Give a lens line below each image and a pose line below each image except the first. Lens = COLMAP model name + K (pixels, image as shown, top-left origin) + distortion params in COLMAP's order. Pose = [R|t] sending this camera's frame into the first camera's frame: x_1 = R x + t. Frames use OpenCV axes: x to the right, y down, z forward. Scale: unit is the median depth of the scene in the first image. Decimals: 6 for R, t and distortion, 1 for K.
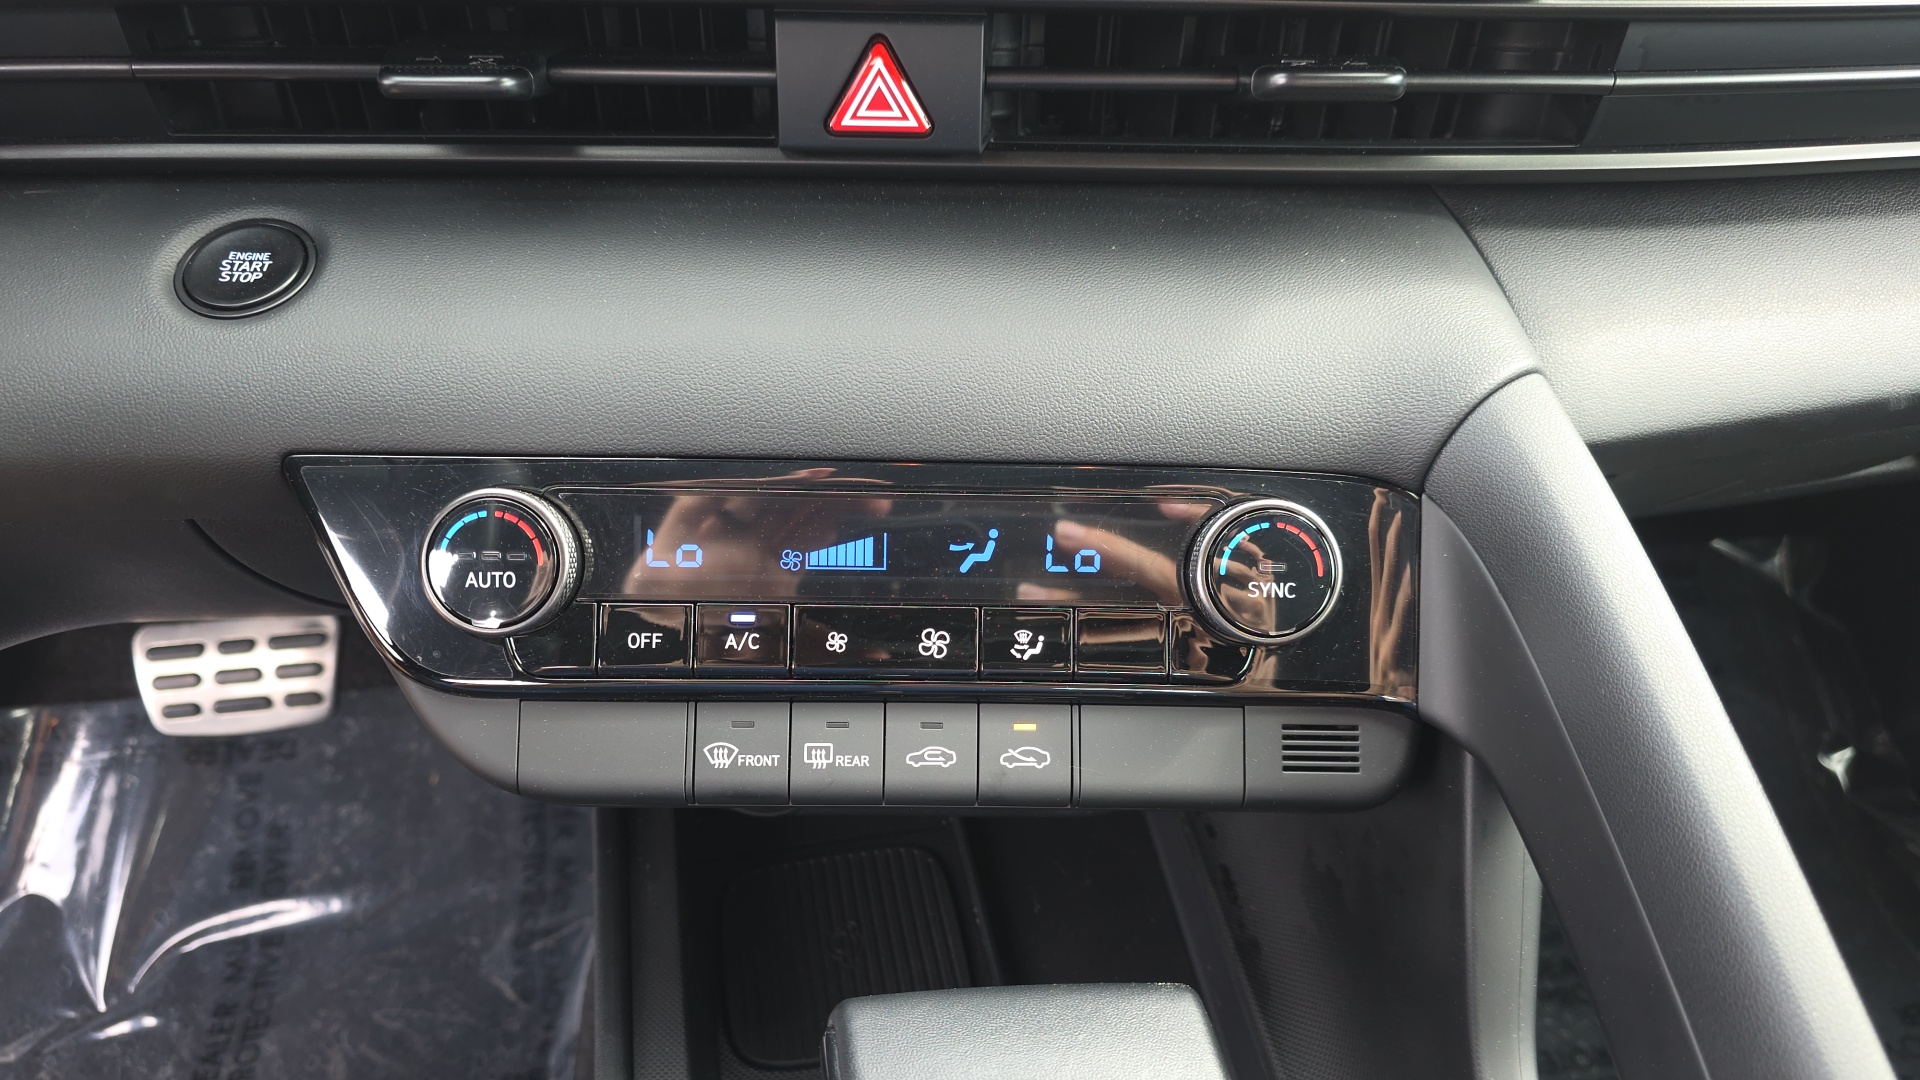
lens RADIAL K [[1335.1, 0, 937.8], [0, 1335.1, 563.4], [0, 0, 1]] dist [0.029129, -0.036132]
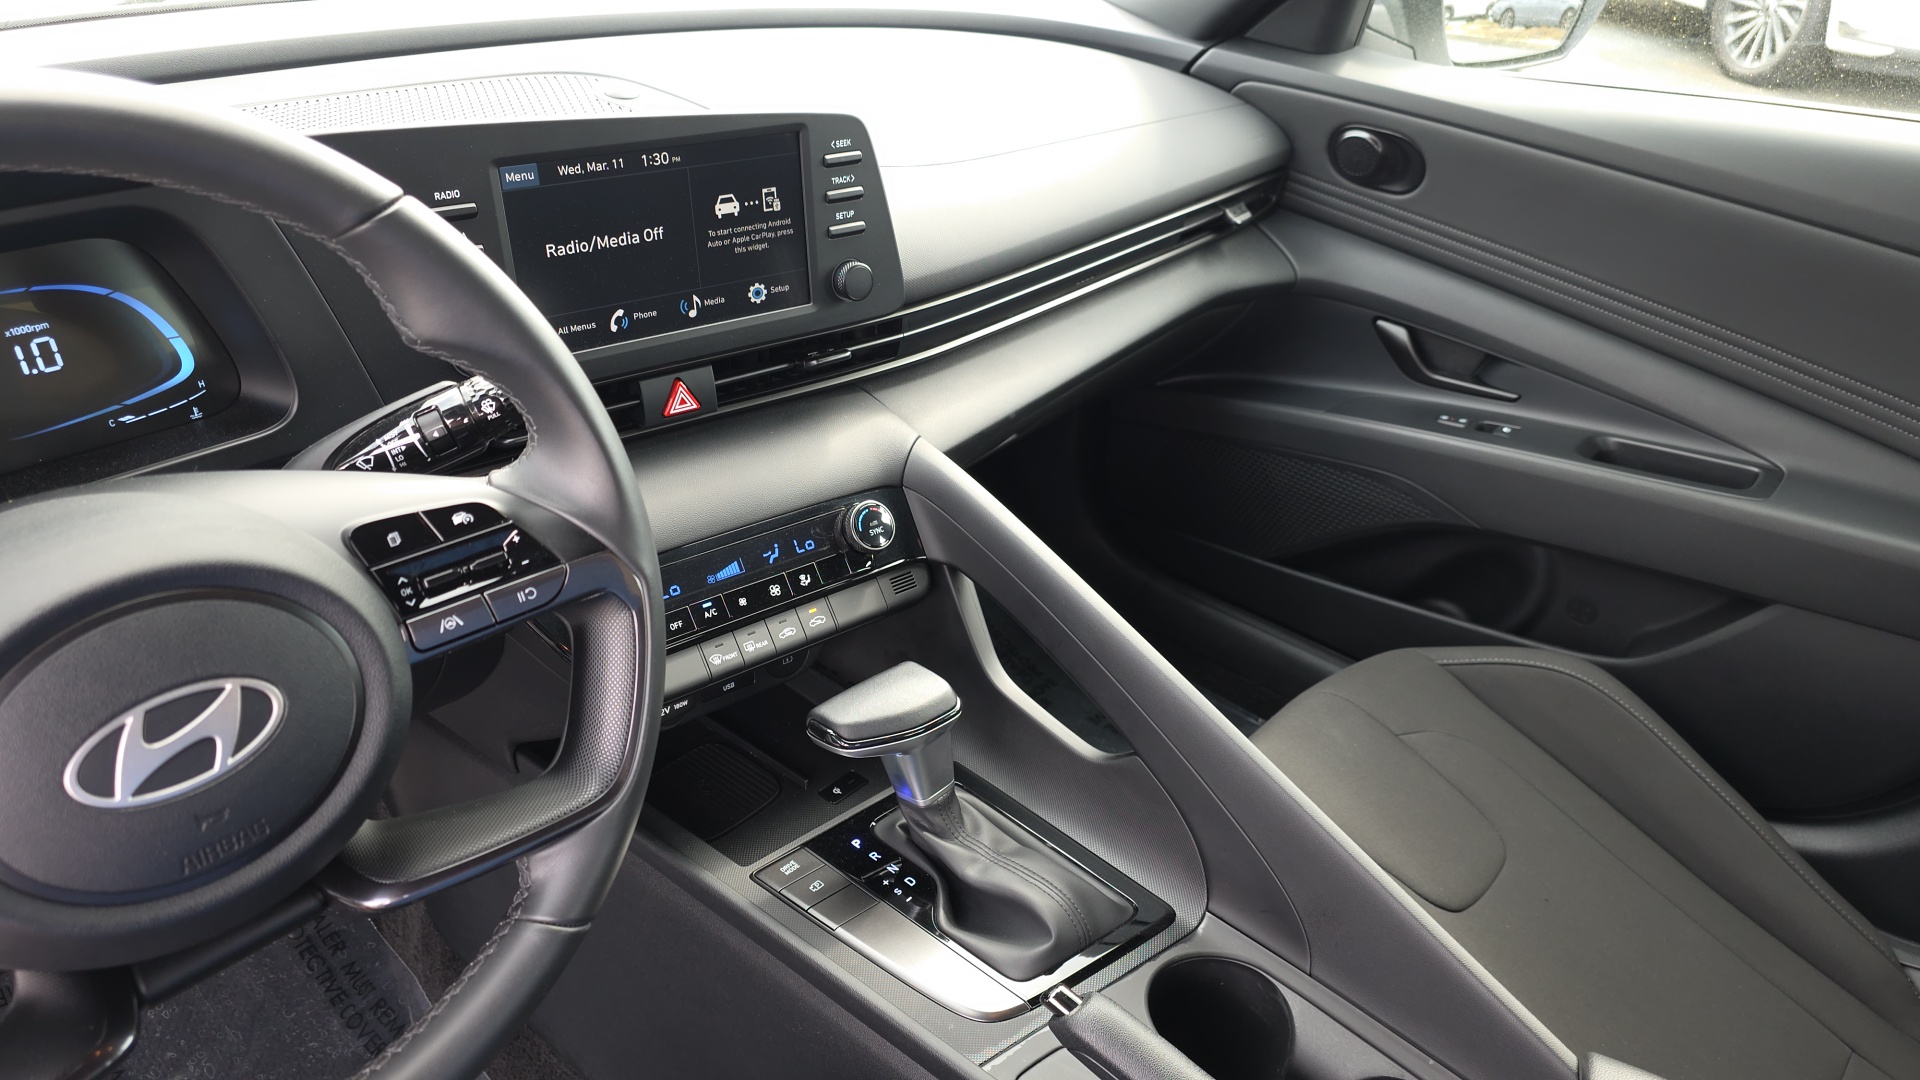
lens RADIAL K [[1296.8, 0, 949.1], [0, 1296.8, 536.4], [0, 0, 1]] dist [0.049116, -0.055126]
pose [[0.775127, -0.293159, 0.559675, -1.115311], [0.351696, 0.936109, 0.003250, 0.071889], [-0.524869, 0.194316, 0.828706, -1.289152]]
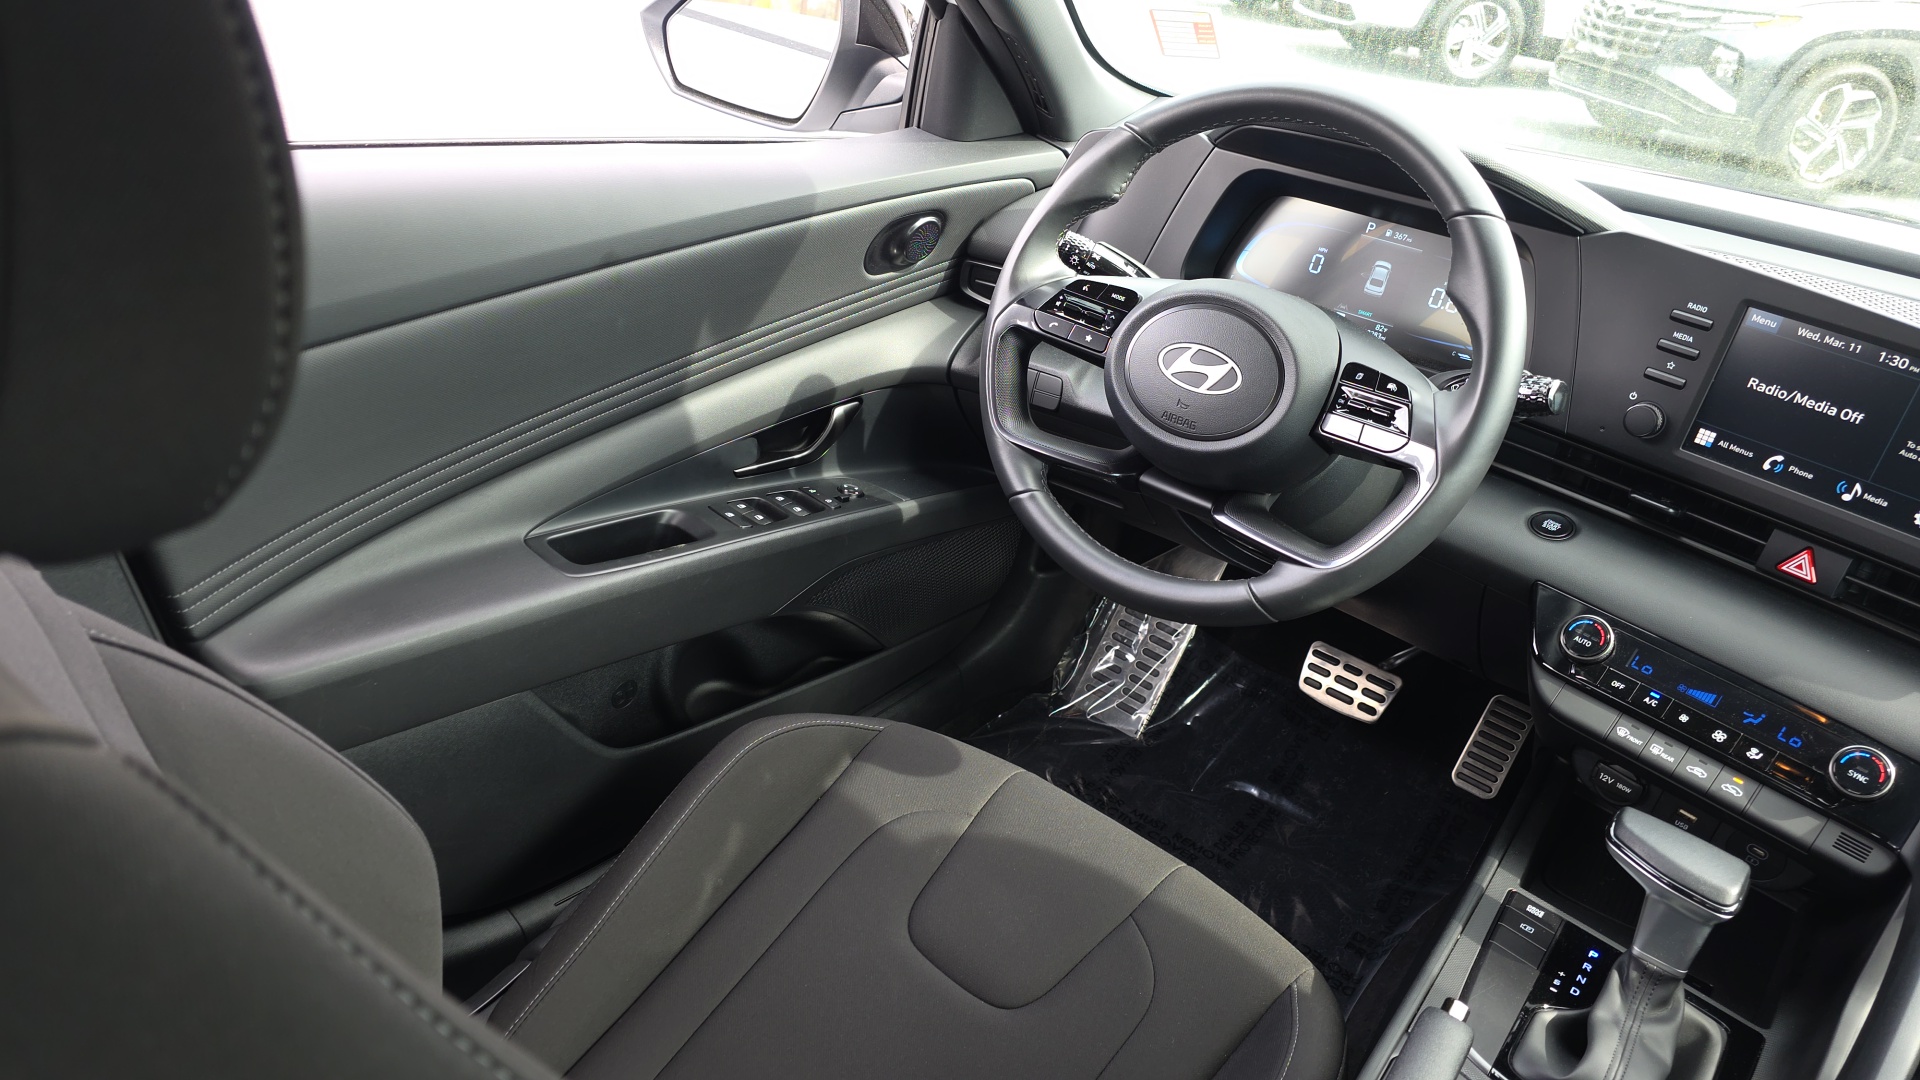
lens RADIAL K [[1283.7, 0, 945.7], [0, 1283.7, 537.8], [0, 0, 1]] dist [0.056289, -0.056229]
pose [[0.671768, 0.412347, -0.615385, 0.411358], [-0.543143, 0.839080, -0.030669, 0.671273], [0.503710, 0.354845, 0.787630, -2.105500]]
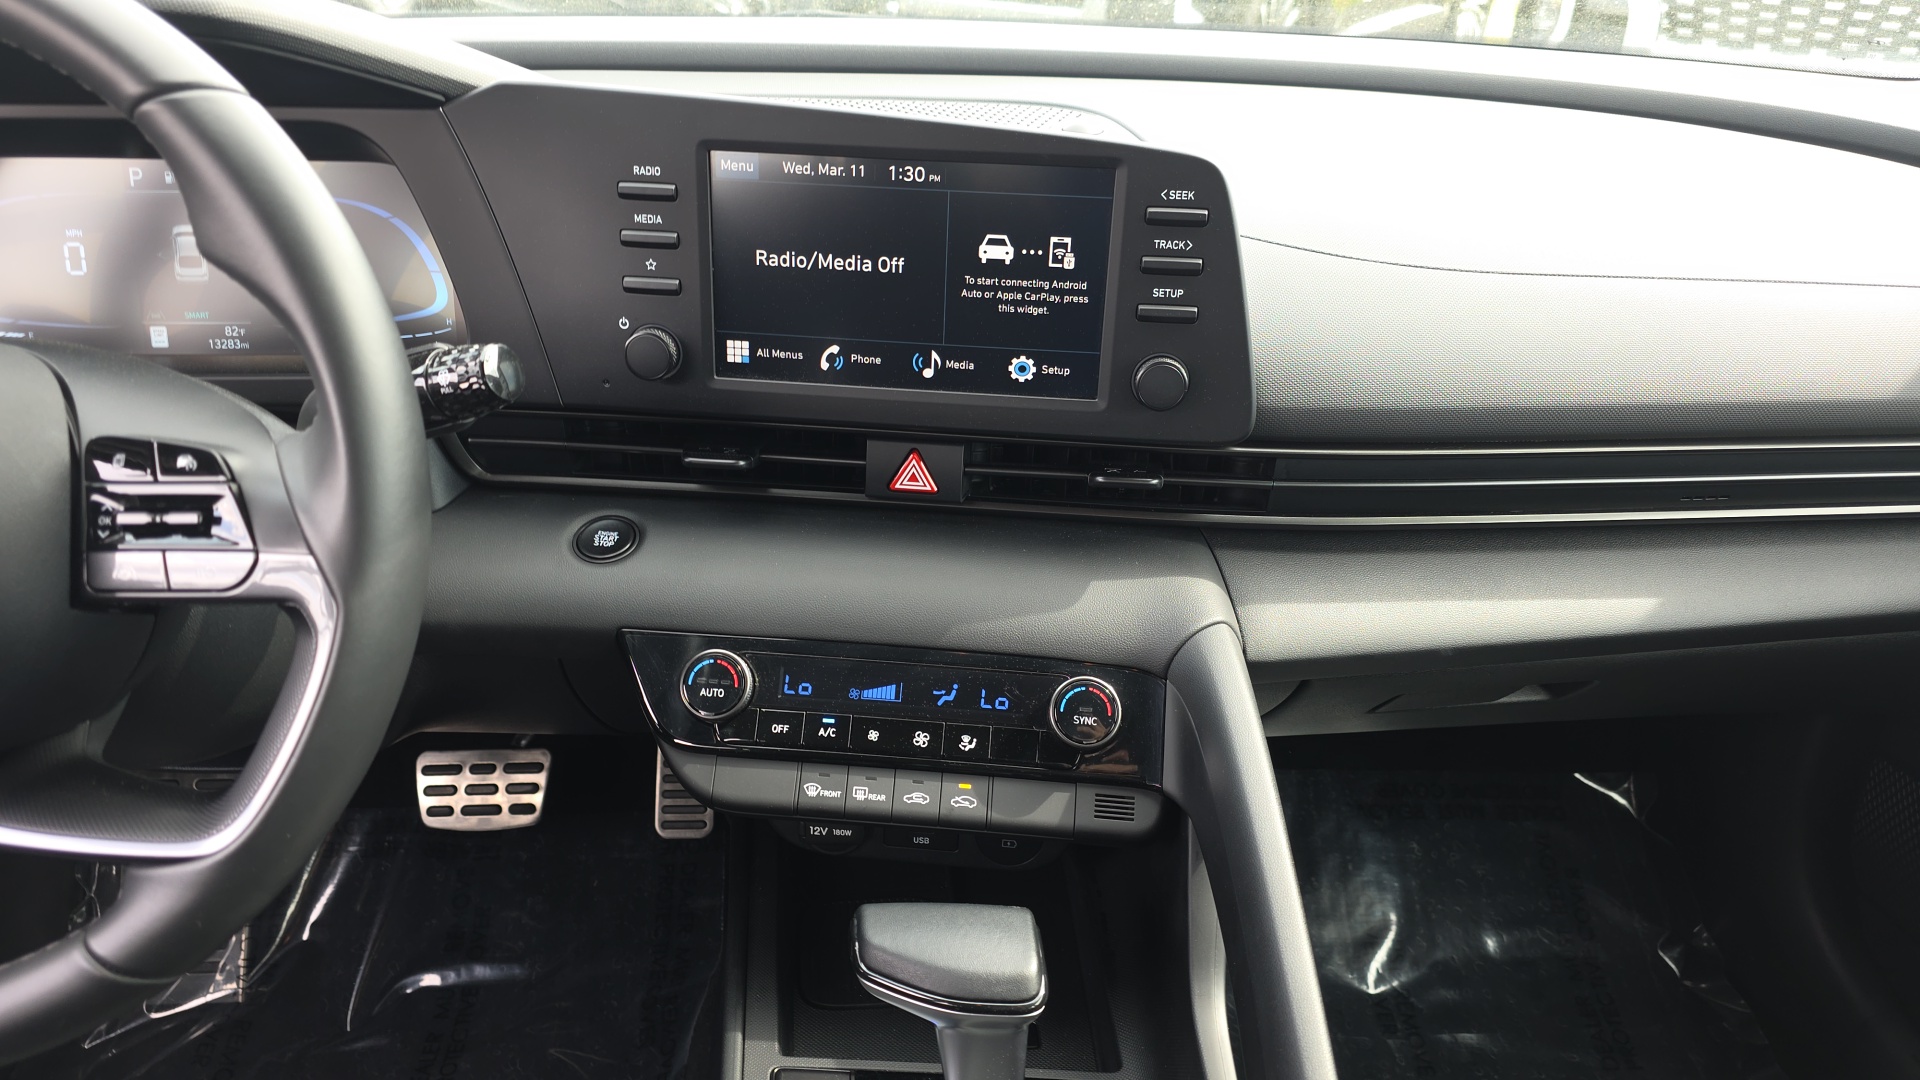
lens RADIAL K [[1296.1, 0, 943.6], [0, 1296.1, 547.8], [0, 0, 1]] dist [0.088578, -0.126255]
pose [[0.996019, 0.052446, -0.072085, 0.154524], [-0.065071, 0.980432, -0.185792, 0.136484], [0.060930, 0.189743, 0.979941, -0.960970]]
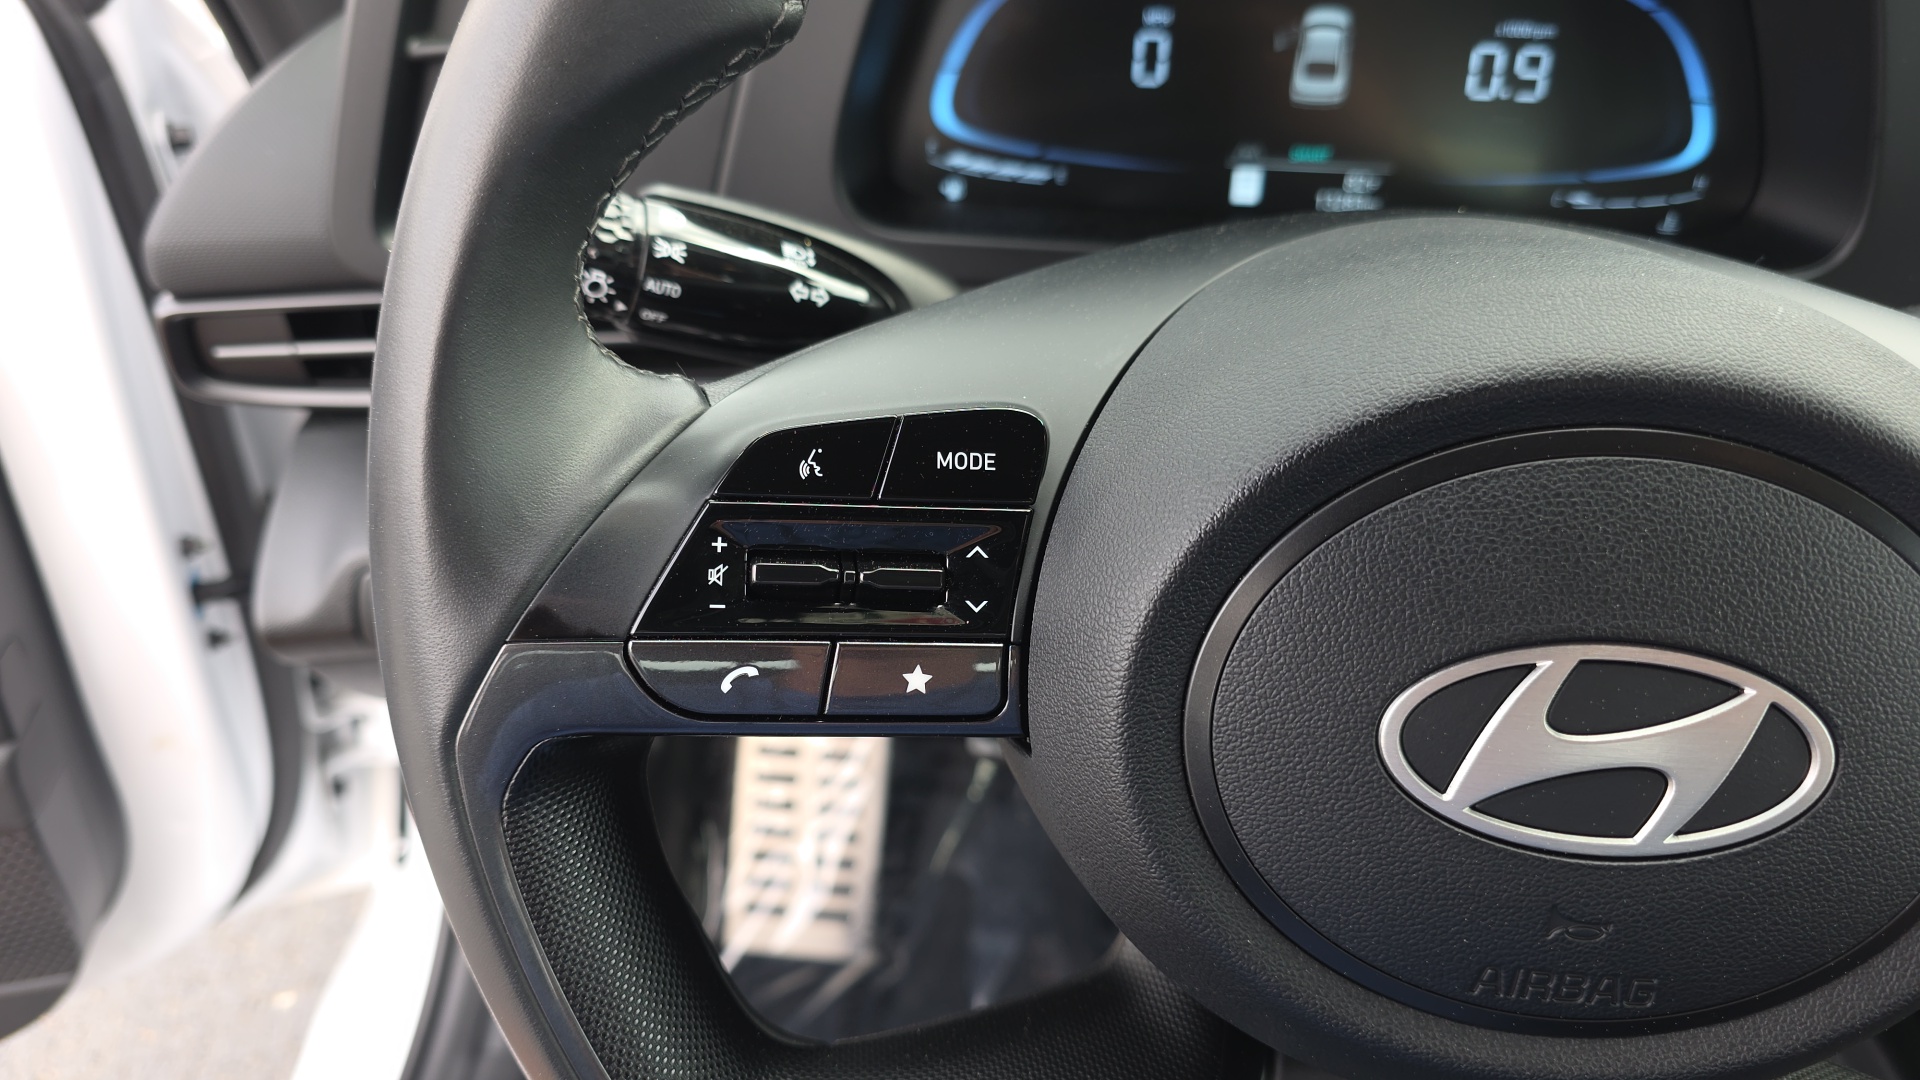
lens RADIAL K [[1346.3, 0, 917.9], [0, 1346.3, 541.5], [0, 0, 1]] dist [0.007660, -0.057937]
pose [[0.964560, 0.147426, -0.218835, -1.215042], [-0.160896, 0.985947, -0.044961, -0.015268], [0.209131, 0.078577, 0.974725, -0.466603]]
